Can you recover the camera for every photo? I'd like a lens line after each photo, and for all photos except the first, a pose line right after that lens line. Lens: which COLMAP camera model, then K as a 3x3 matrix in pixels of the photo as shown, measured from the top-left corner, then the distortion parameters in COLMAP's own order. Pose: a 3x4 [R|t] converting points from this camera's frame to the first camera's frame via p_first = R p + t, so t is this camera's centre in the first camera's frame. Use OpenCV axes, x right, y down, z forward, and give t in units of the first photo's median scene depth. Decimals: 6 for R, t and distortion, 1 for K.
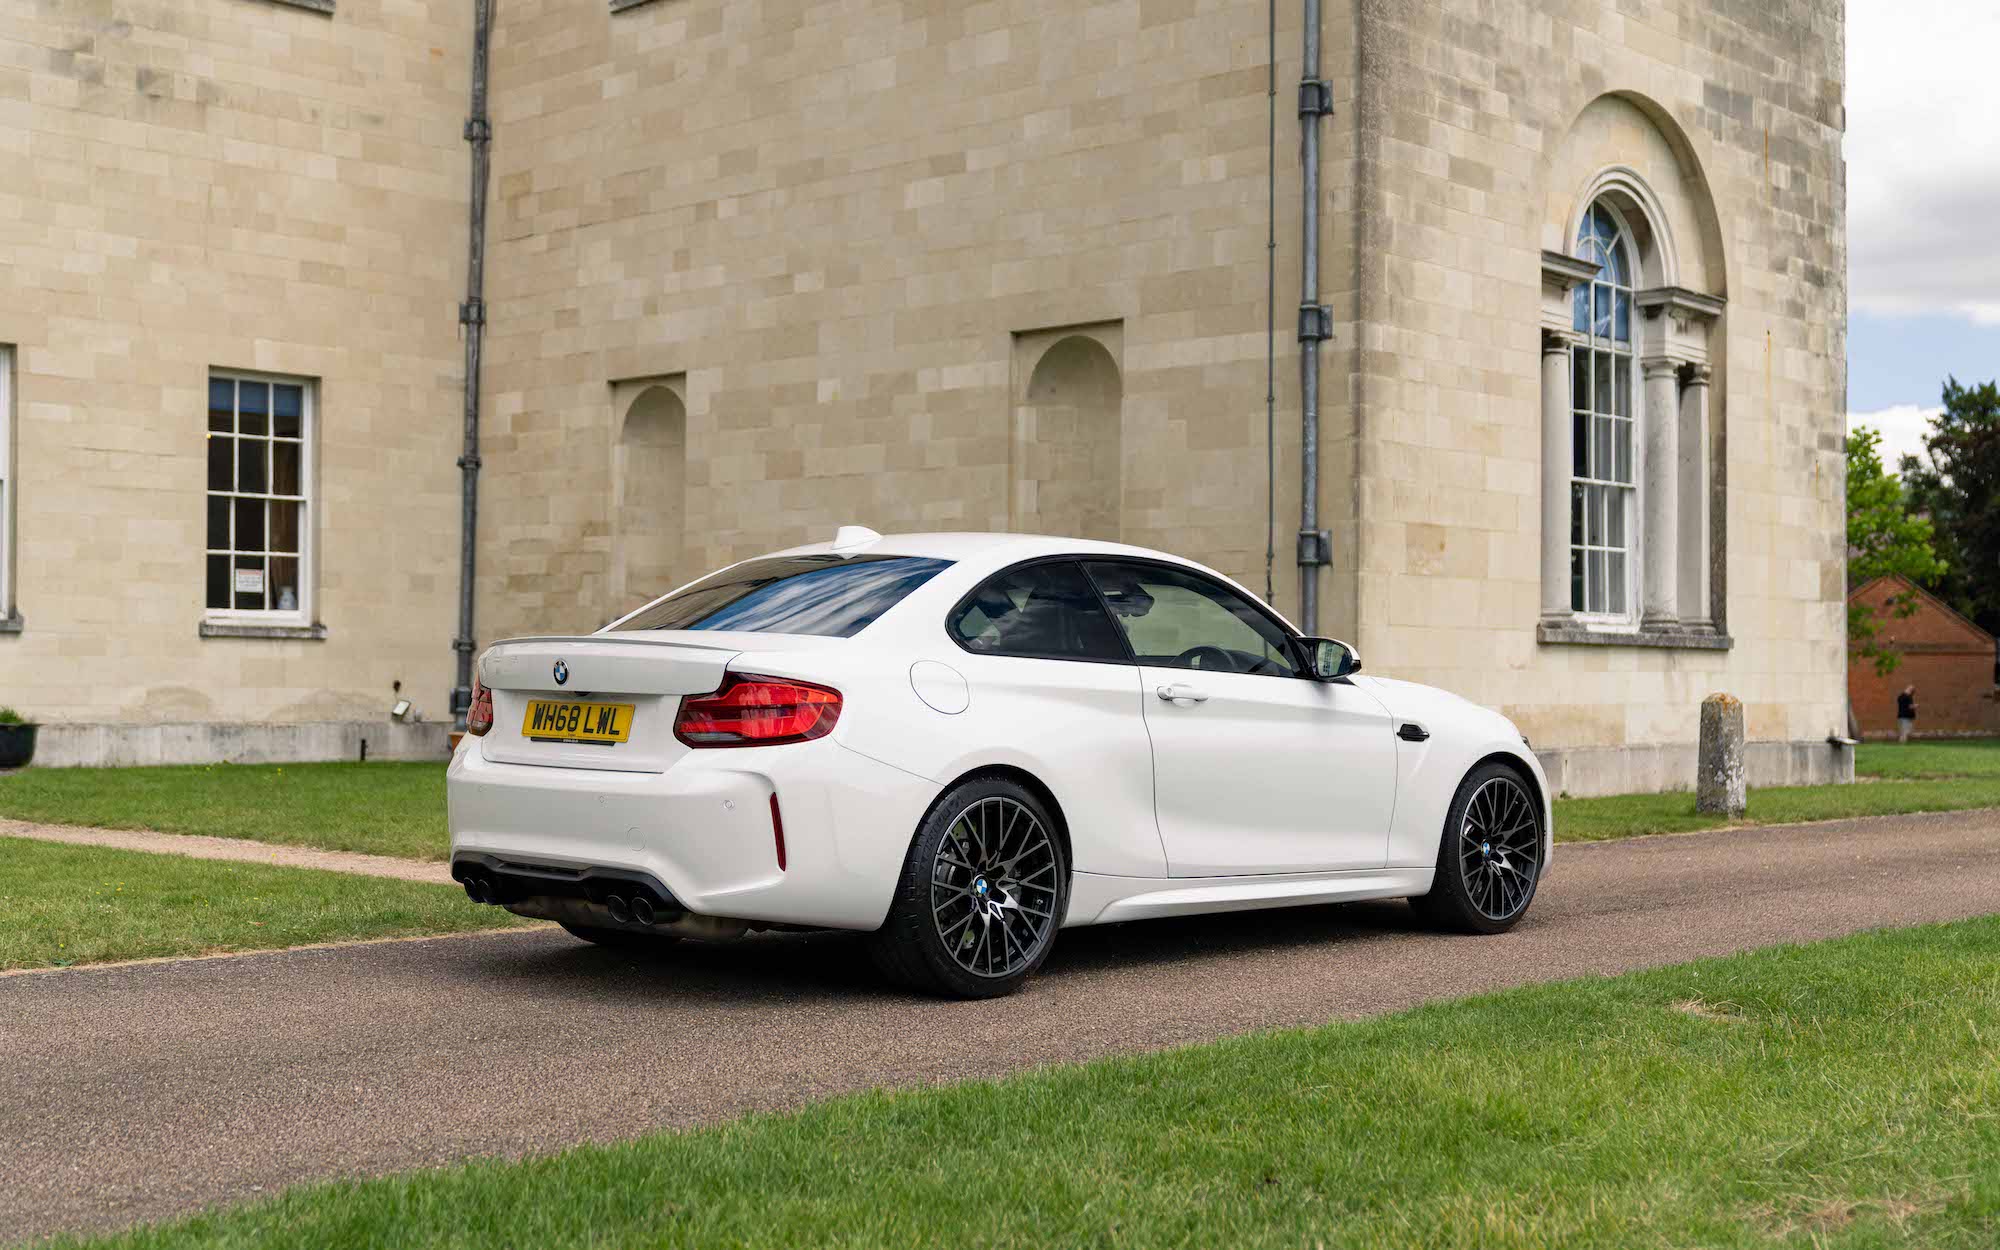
lens RADIAL K [[2377.5, 0, 985.2], [0, 2377.5, 681.8], [0, 0, 1]] dist [0.037517, 0.000000]
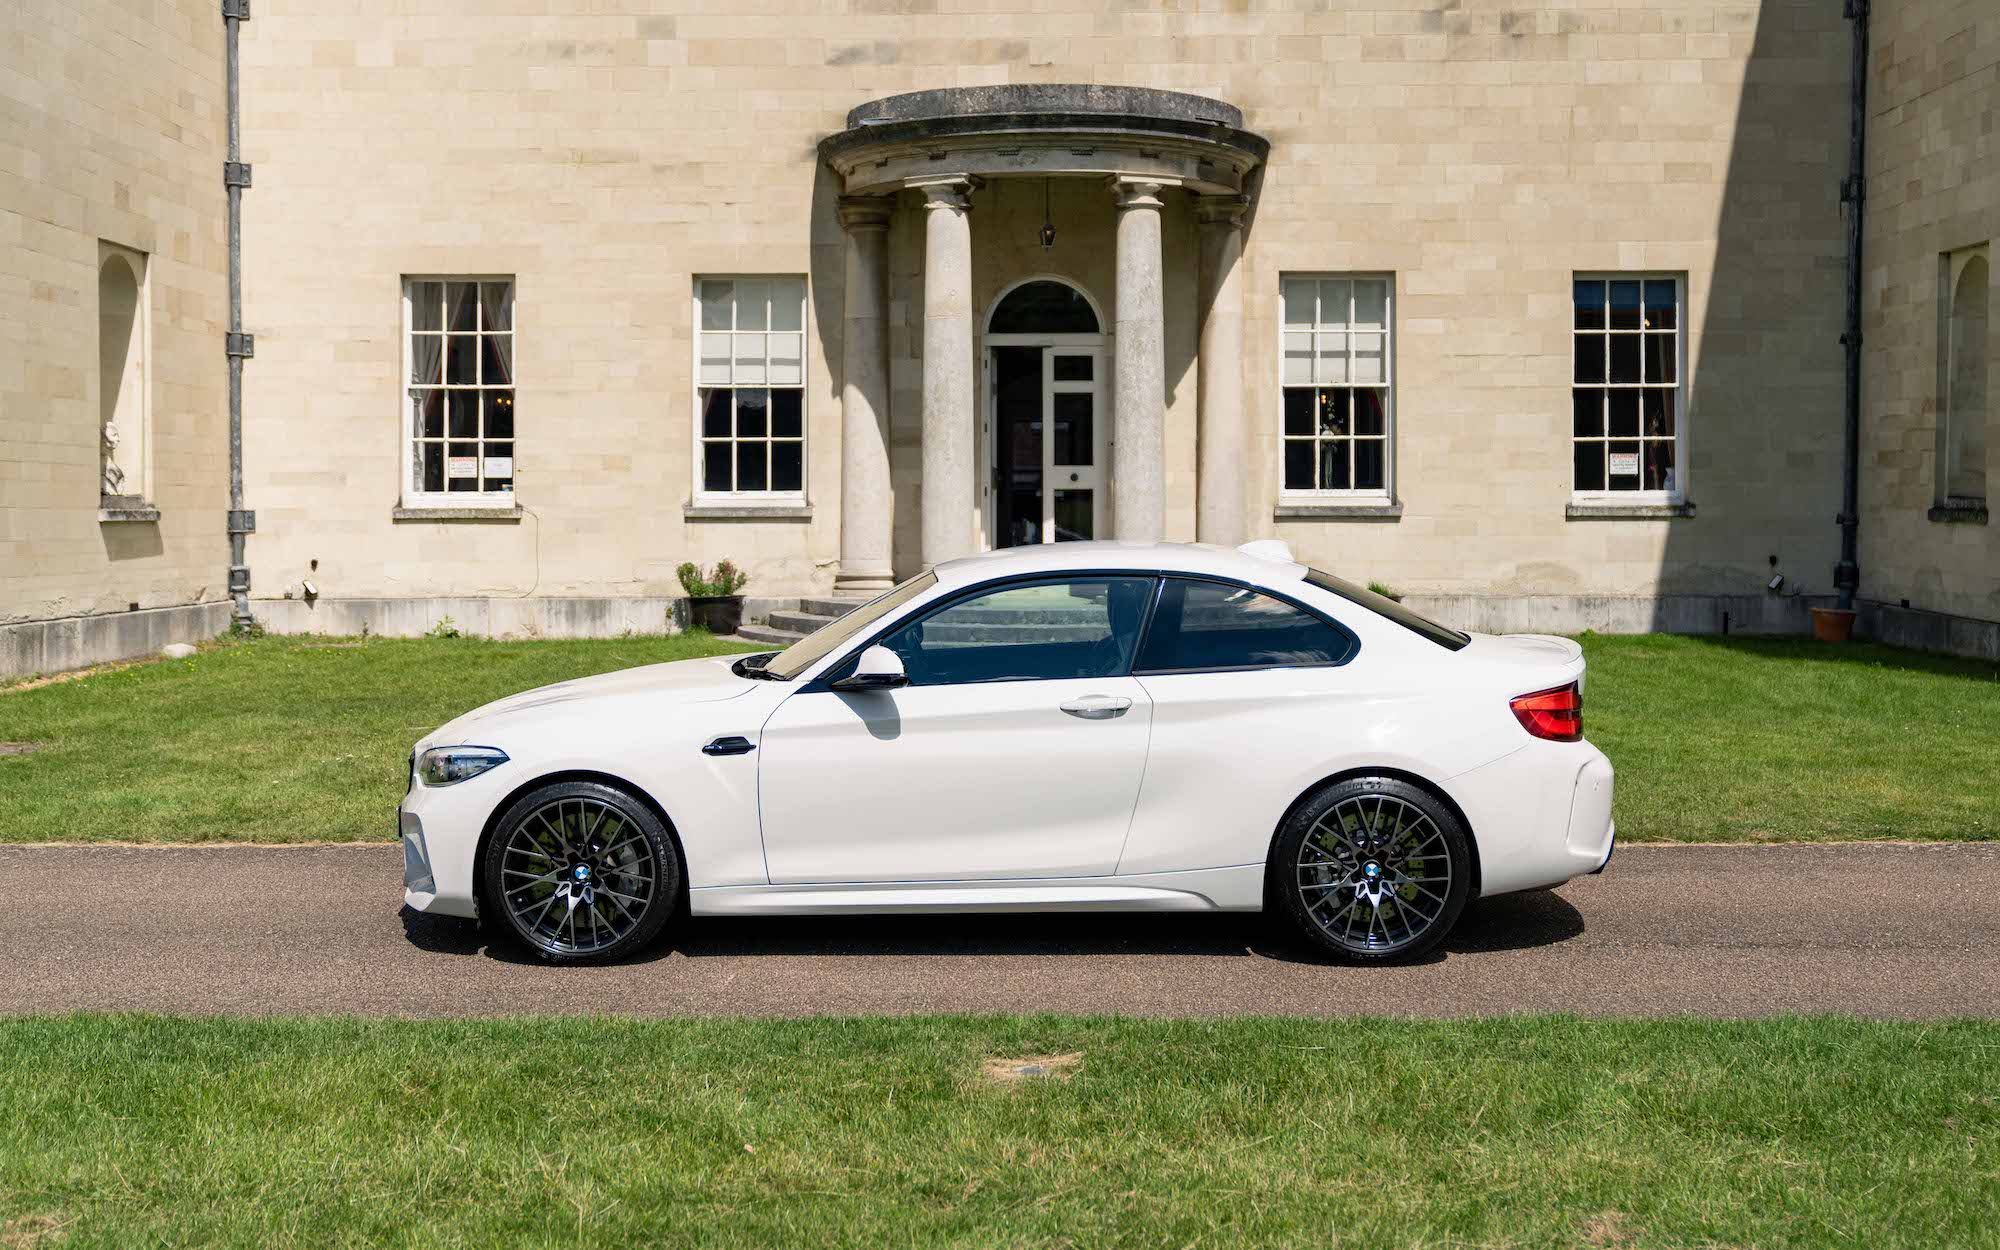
lens RADIAL K [[2268.5, 0, 1057.5], [0, 2268.5, 595.7], [0, 0, 1]] dist [0.009997, 0.000000]
pose [[0.705194, 0.025461, -0.708558, 0.272226], [0.002959, 0.999241, 0.038852, -0.026126], [0.709009, -0.029495, 0.704583, 0.097054]]
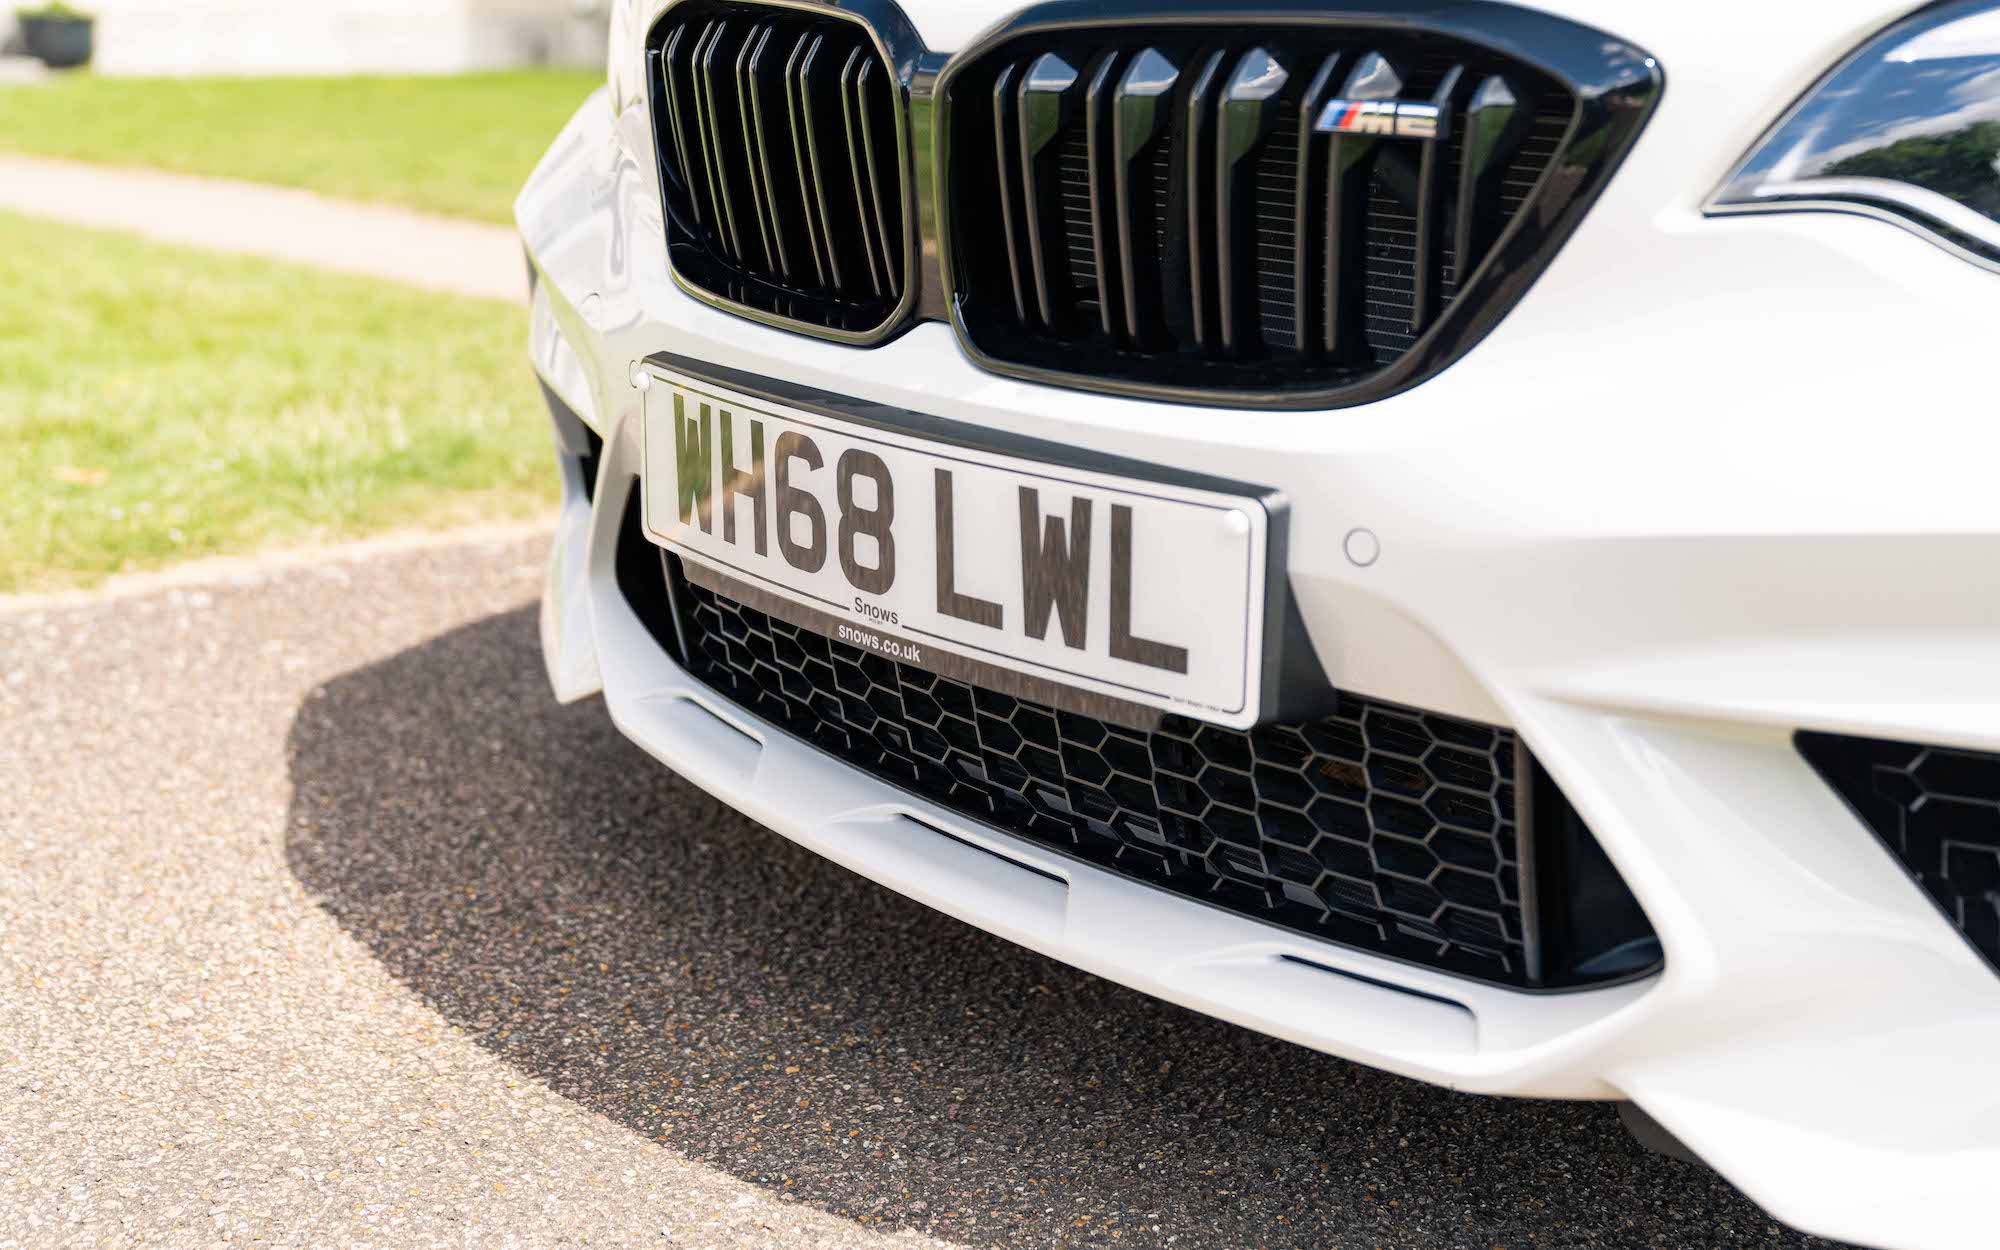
lens RADIAL K [[2505.7, 0, 1015.2], [0, 2505.7, 620.2], [0, 0, 1]] dist [0.033138, 0.000000]
pose [[0.996401, 0.024325, -0.081195, -0.043666], [-0.003910, 0.970104, 0.242656, 0.009500], [0.084670, -0.241465, 0.966709, 0.216092]]
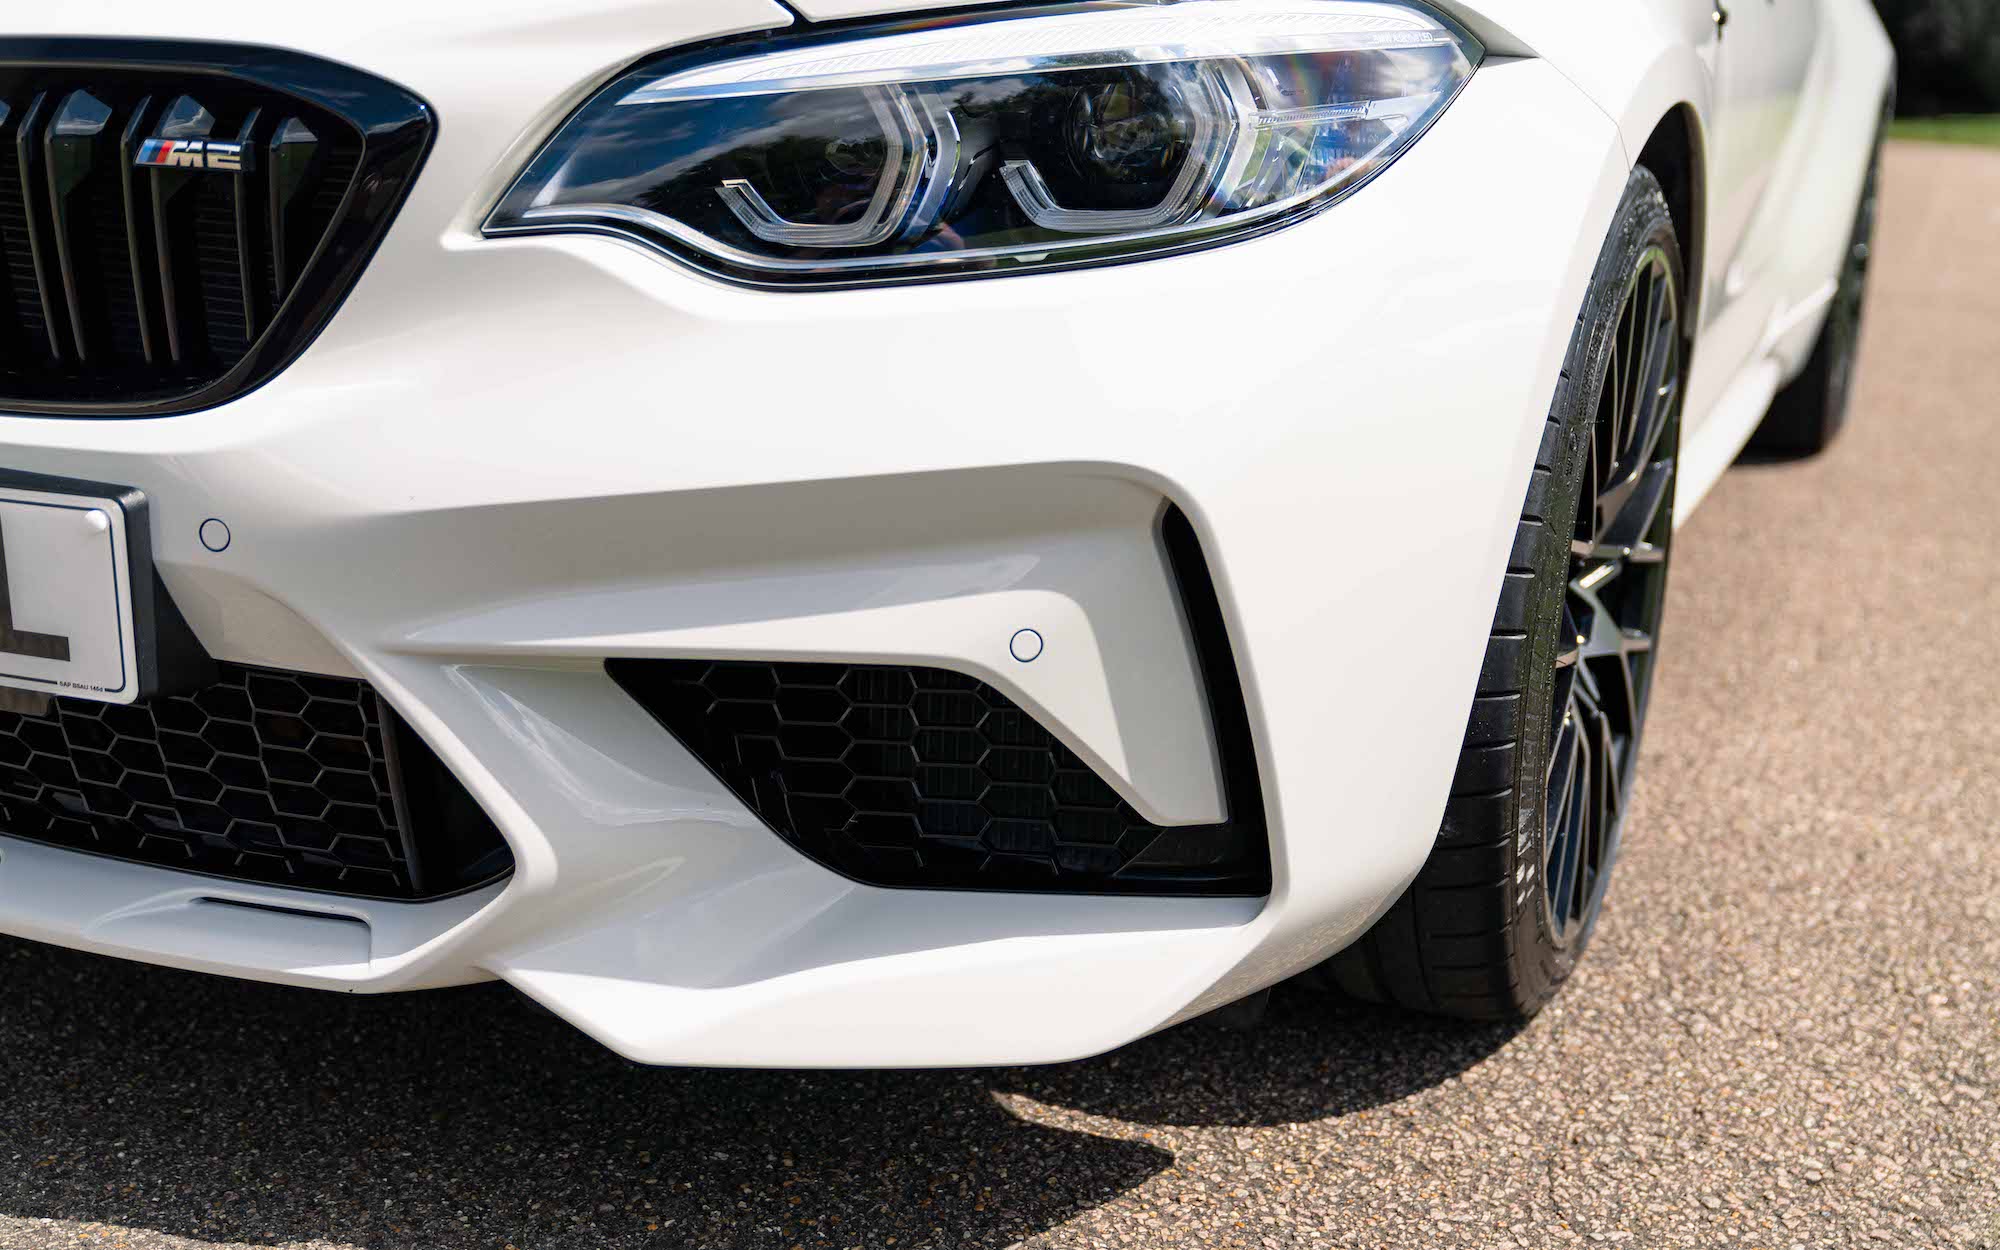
lens RADIAL K [[2069.6, 0, 984.3], [0, 2069.6, 609.4], [0, 0, 1]] dist [0.025047, 0.000000]
pose [[0.953912, -0.063010, 0.293398, -0.038482], [-0.015291, 0.966231, 0.257224, 0.009502], [-0.299697, -0.249855, 0.920736, 0.216551]]
